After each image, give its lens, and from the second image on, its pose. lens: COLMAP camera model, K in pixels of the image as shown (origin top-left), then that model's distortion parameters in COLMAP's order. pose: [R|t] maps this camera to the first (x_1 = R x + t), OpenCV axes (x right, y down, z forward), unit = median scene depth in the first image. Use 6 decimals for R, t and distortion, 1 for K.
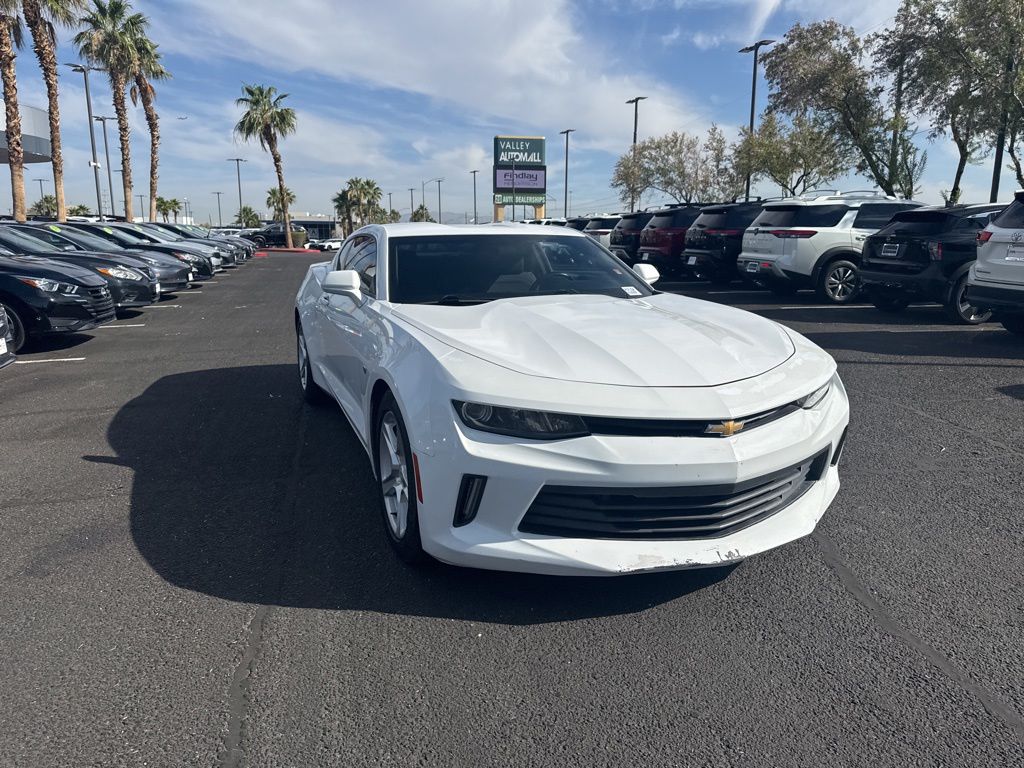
lens RADIAL K [[733.8, 0, 508.9], [0, 733.8, 374.2], [0, 0, 1]] dist [0.042321, -0.054589]
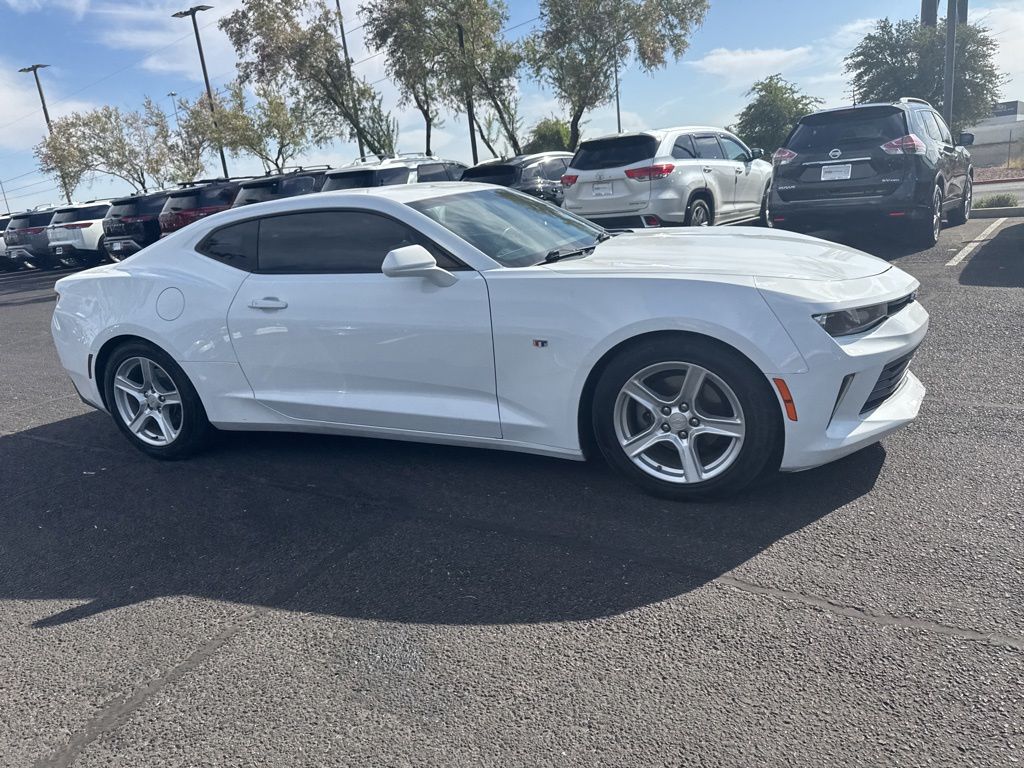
lens RADIAL K [[733.0, 0, 514.4], [0, 733.0, 388.5], [0, 0, 1]] dist [0.042510, -0.051656]
pose [[0.707398, -0.264889, 0.655303, -0.137922], [0.234801, 0.962537, 0.135614, -0.013729], [-0.666676, 0.057933, 0.743093, 0.060753]]
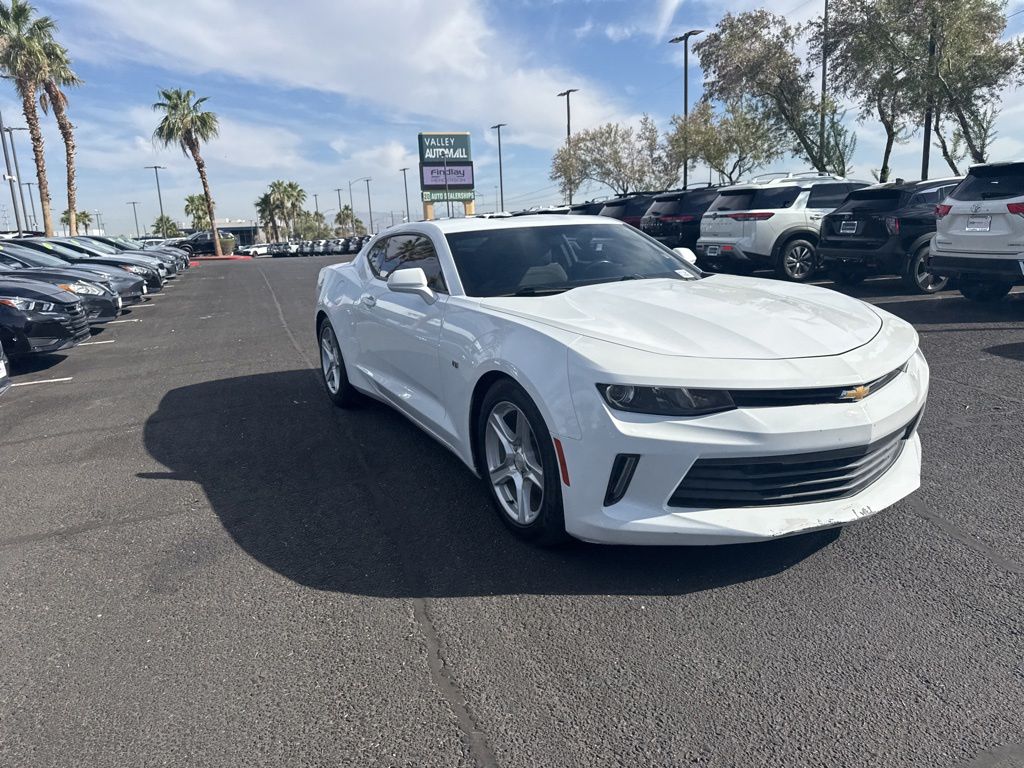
lens RADIAL K [[733.8, 0, 508.9], [0, 733.8, 374.2], [0, 0, 1]] dist [0.042321, -0.054589]
pose [[0.993946, -0.063946, 0.089347, -0.036000], [0.063459, 0.997950, 0.008280, 0.000612], [-0.089694, -0.002560, 0.995966, -0.002069]]
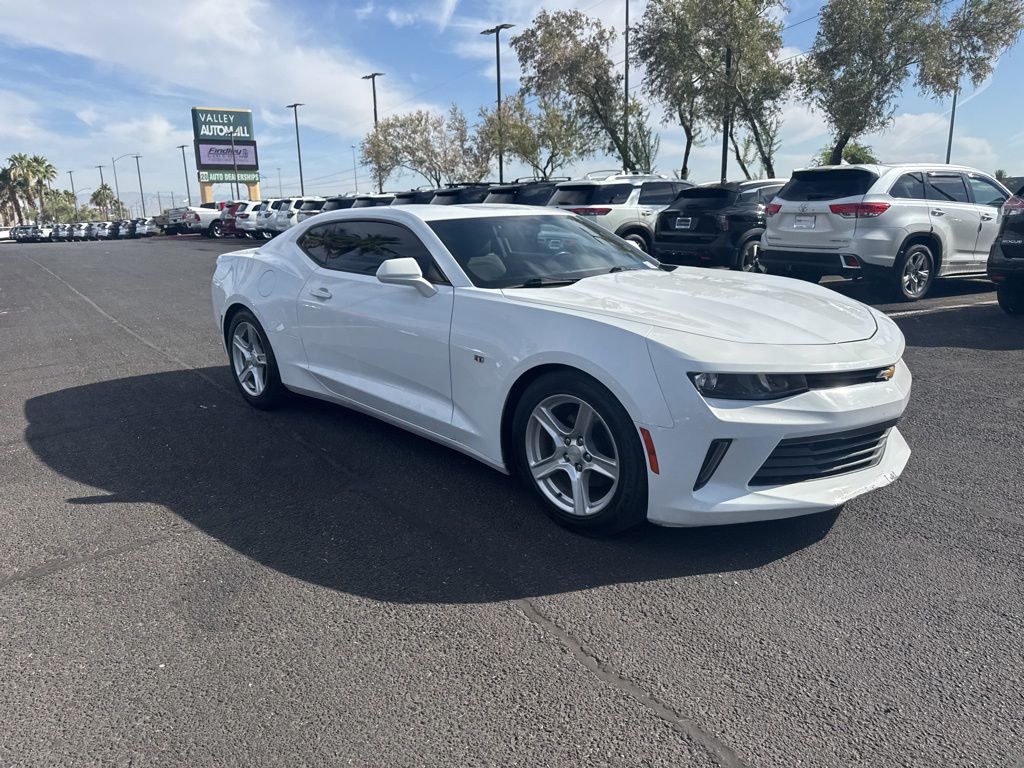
lens RADIAL K [[733.4, 0, 512.0], [0, 733.4, 384.0], [0, 0, 1]] dist [0.064254, -0.092176]
pose [[0.926857, -0.105700, 0.360228, -0.086132], [0.091478, 0.994211, 0.056356, -0.003984], [-0.364099, -0.019281, 0.931161, 0.012287]]
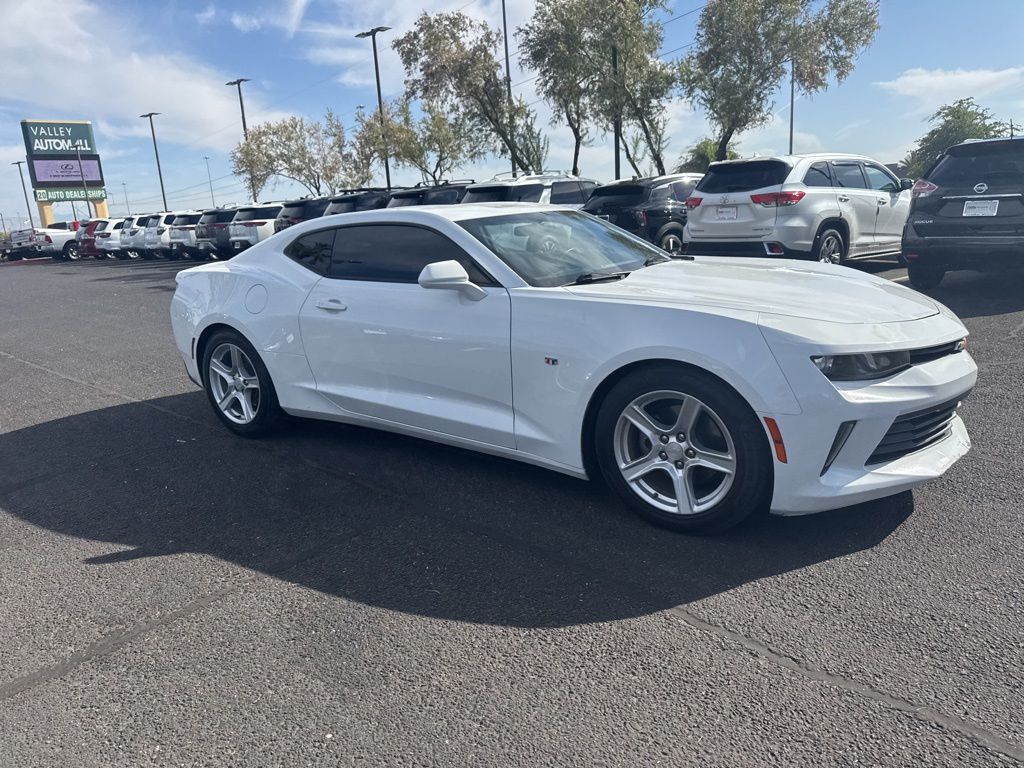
lens RADIAL K [[733.0, 0, 514.4], [0, 733.0, 388.5], [0, 0, 1]] dist [0.042510, -0.051656]
pose [[0.843483, -0.177823, 0.506869, -0.119874], [0.160898, 0.983929, 0.077437, -0.008683], [-0.512493, 0.016238, 0.858538, 0.038644]]
